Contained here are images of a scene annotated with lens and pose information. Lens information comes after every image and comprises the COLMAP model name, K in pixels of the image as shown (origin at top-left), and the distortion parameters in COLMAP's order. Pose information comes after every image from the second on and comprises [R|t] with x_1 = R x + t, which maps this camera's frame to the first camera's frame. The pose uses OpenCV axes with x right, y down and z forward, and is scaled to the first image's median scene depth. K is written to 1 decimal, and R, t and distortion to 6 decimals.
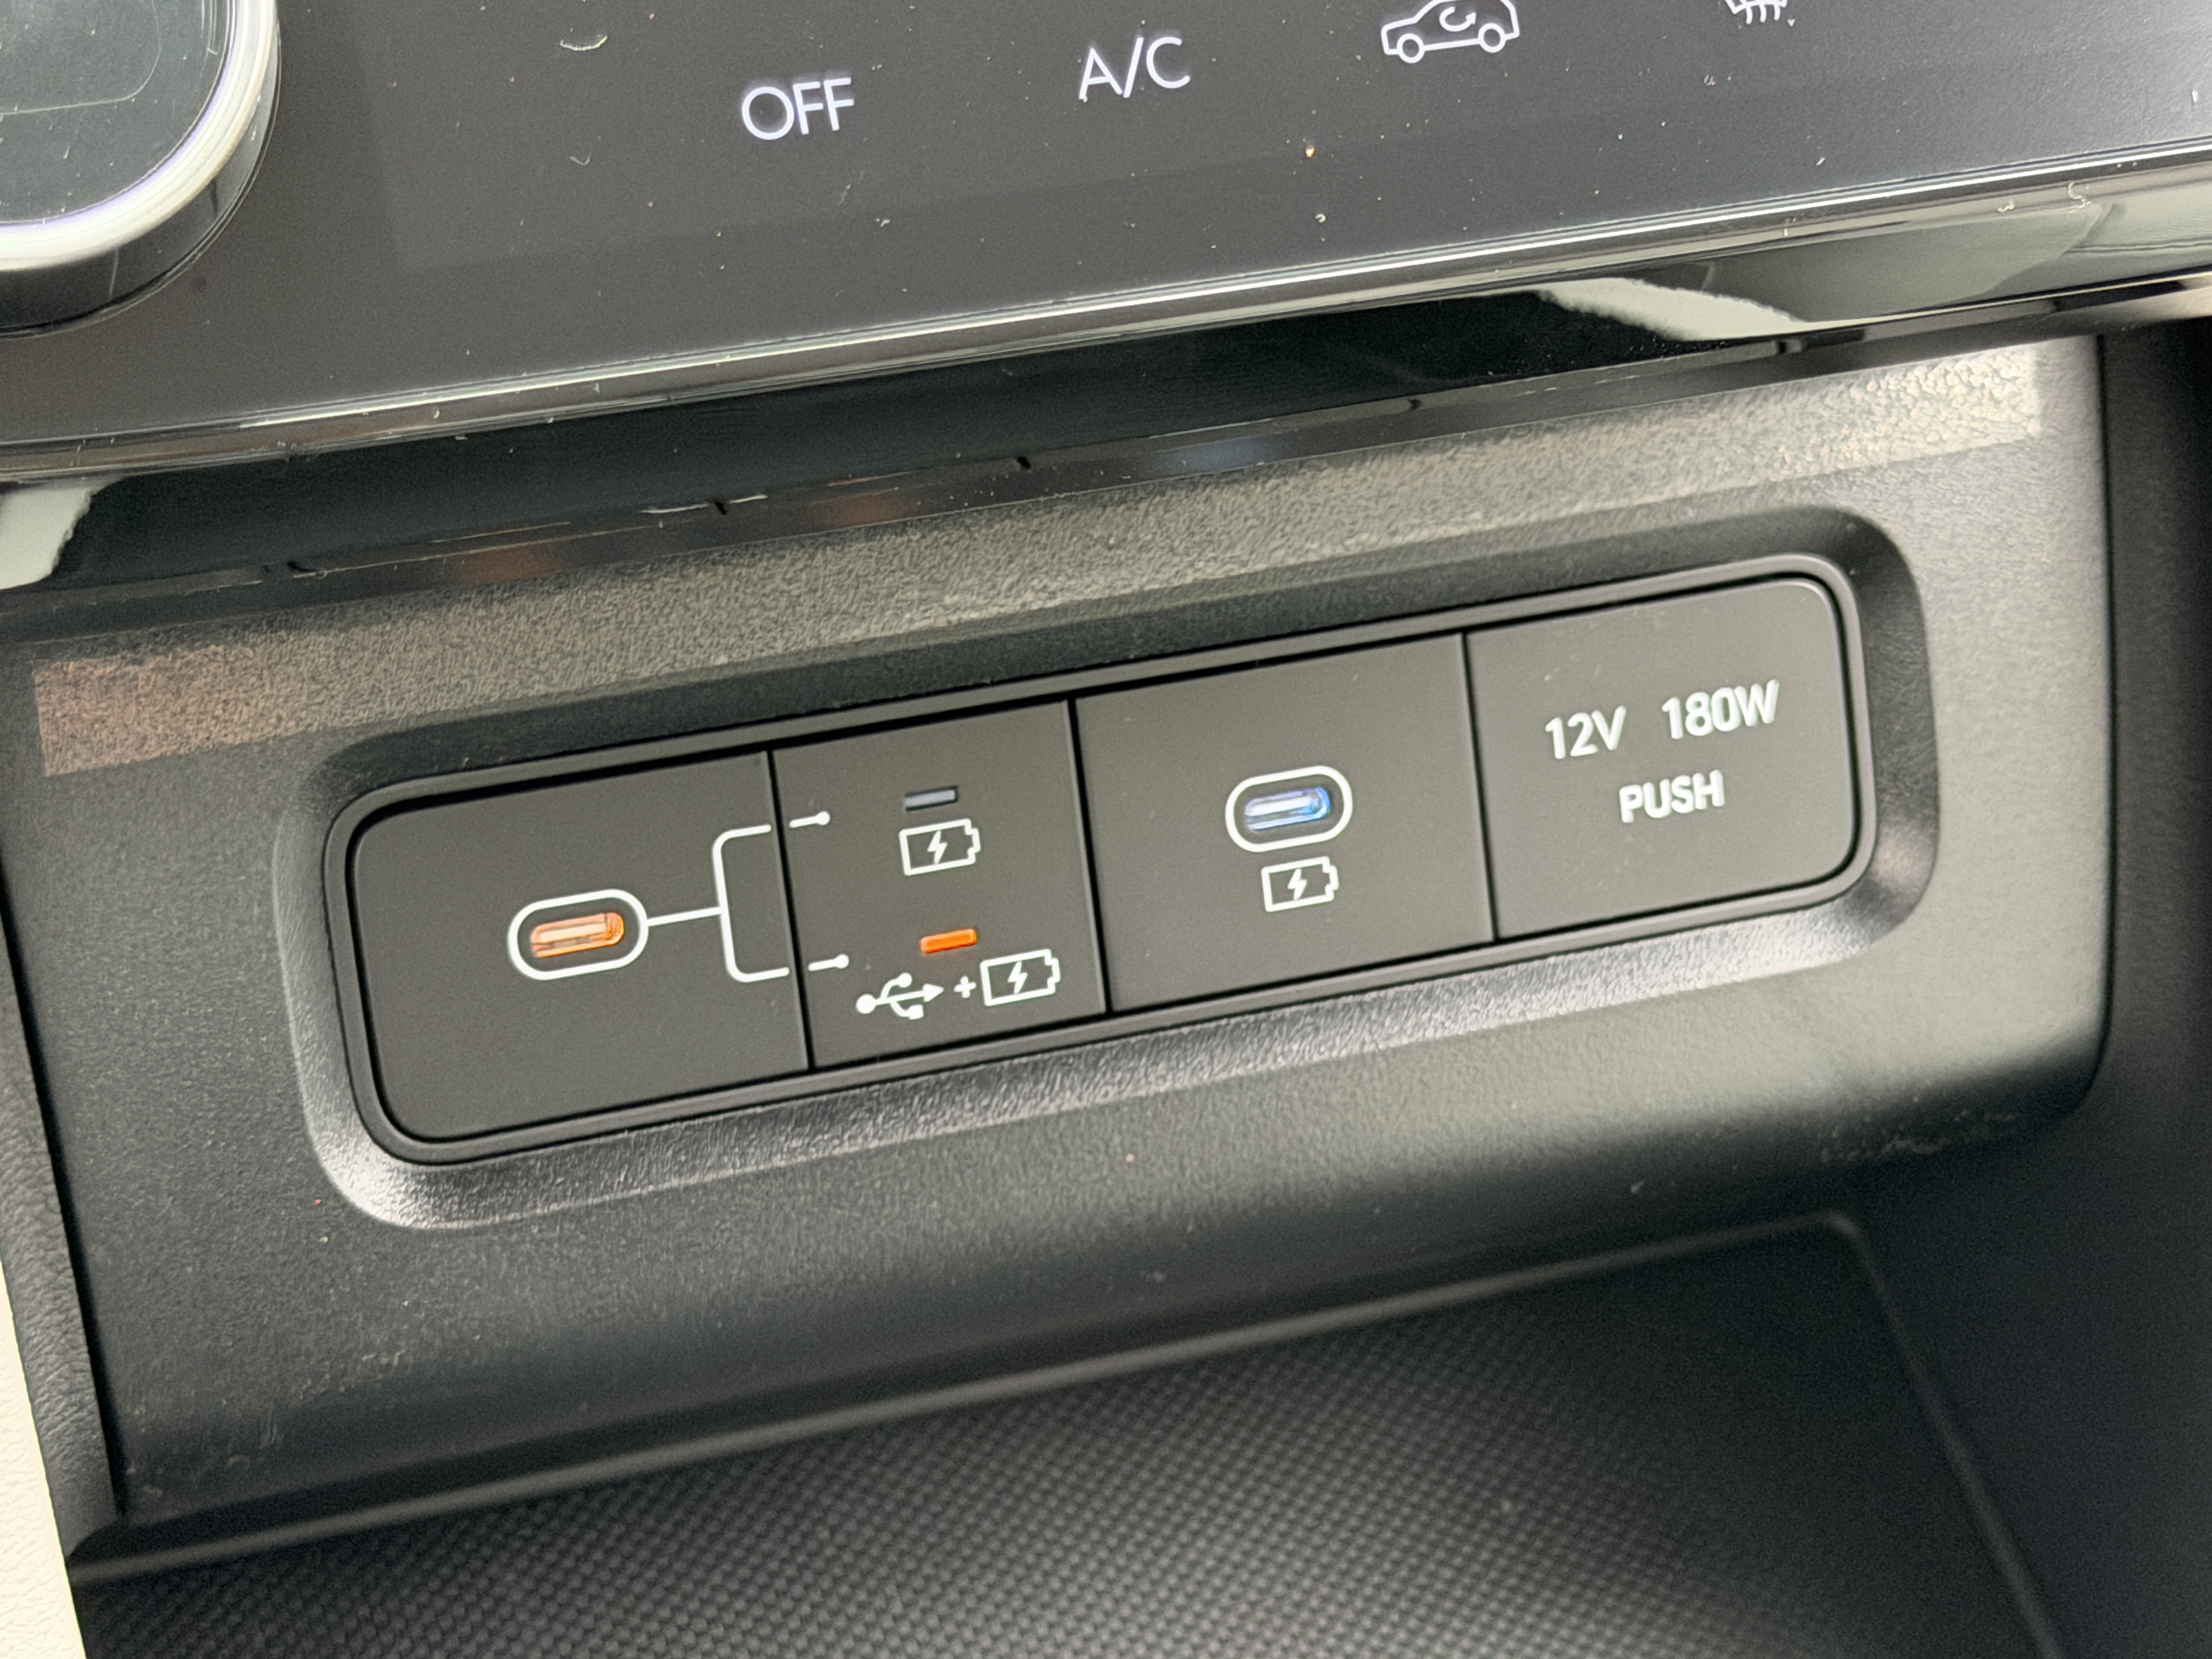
lens RADIAL K [[4946.1, 0, 1146.1], [0, 4946.1, 764.1], [0, 0, 1]] dist [0.085913, 0.000000]
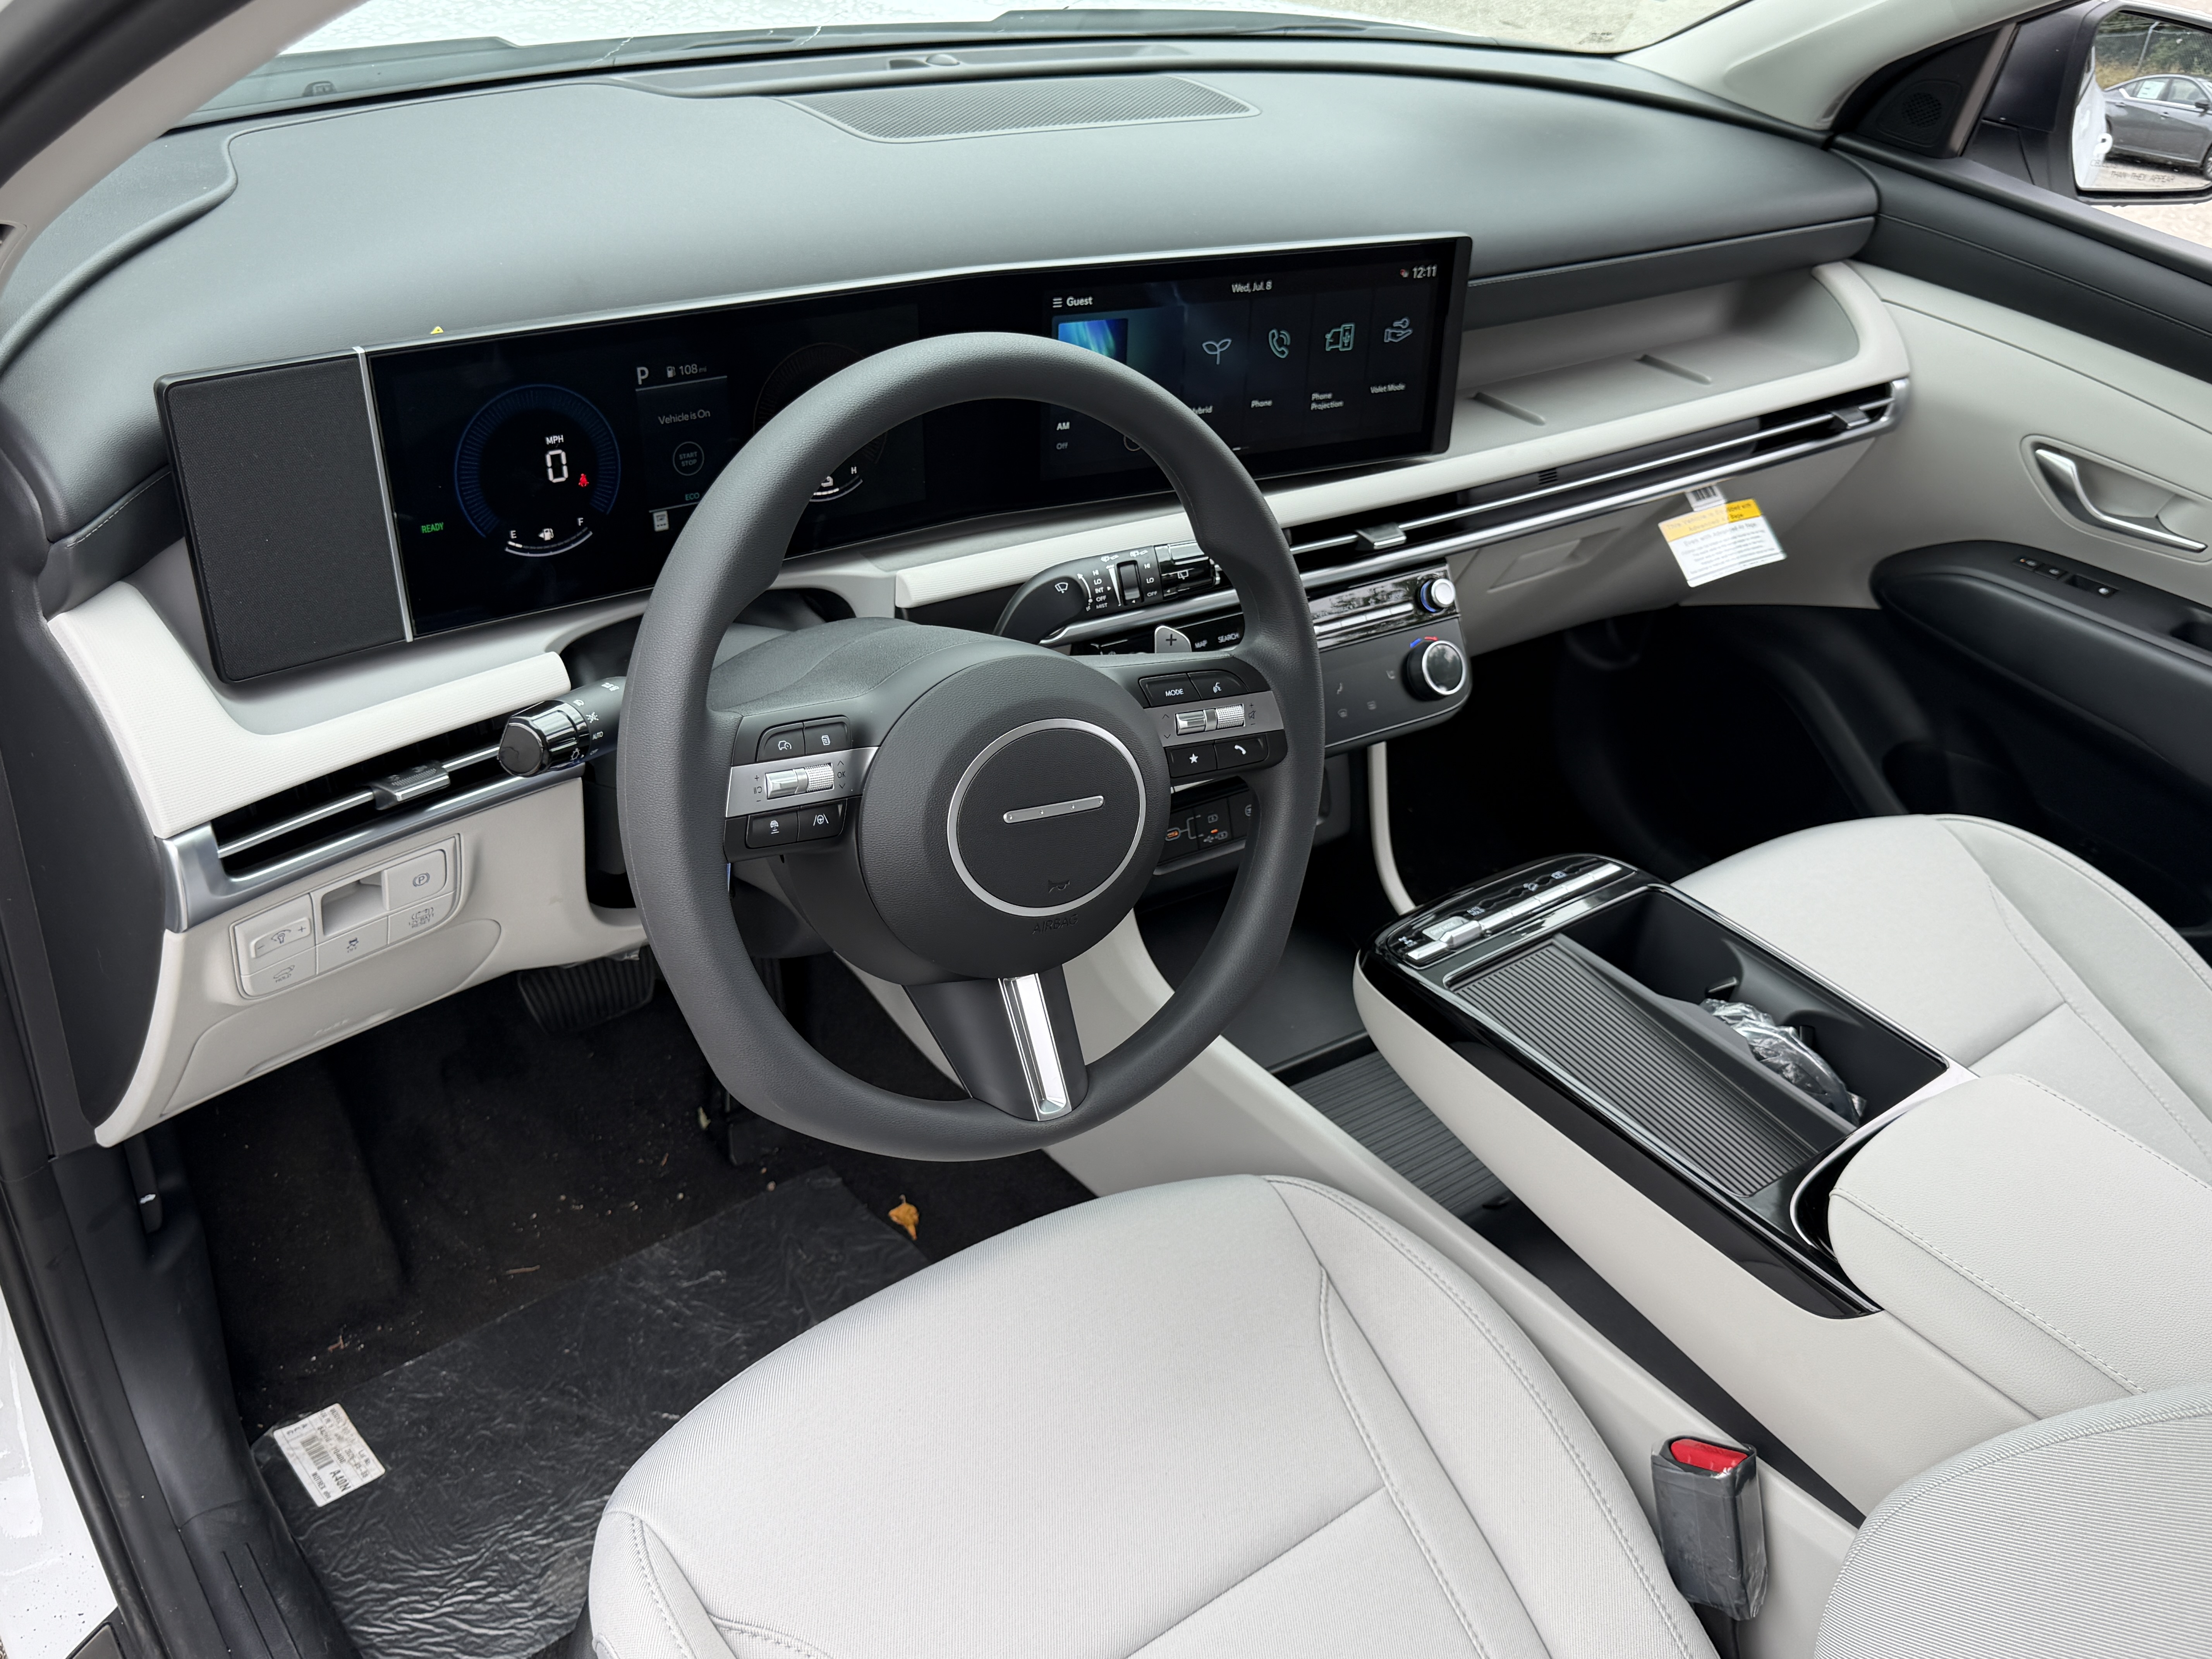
lens RADIAL K [[1884.5, 0, 1099.9], [0, 1884.5, 837.5], [0, 0, 1]] dist [0.112646, -0.024168]
pose [[0.969568, -0.078747, 0.231811, -0.857150], [0.067134, 0.996081, 0.057576, -0.127738], [-0.235437, -0.040261, 0.971055, -1.686431]]
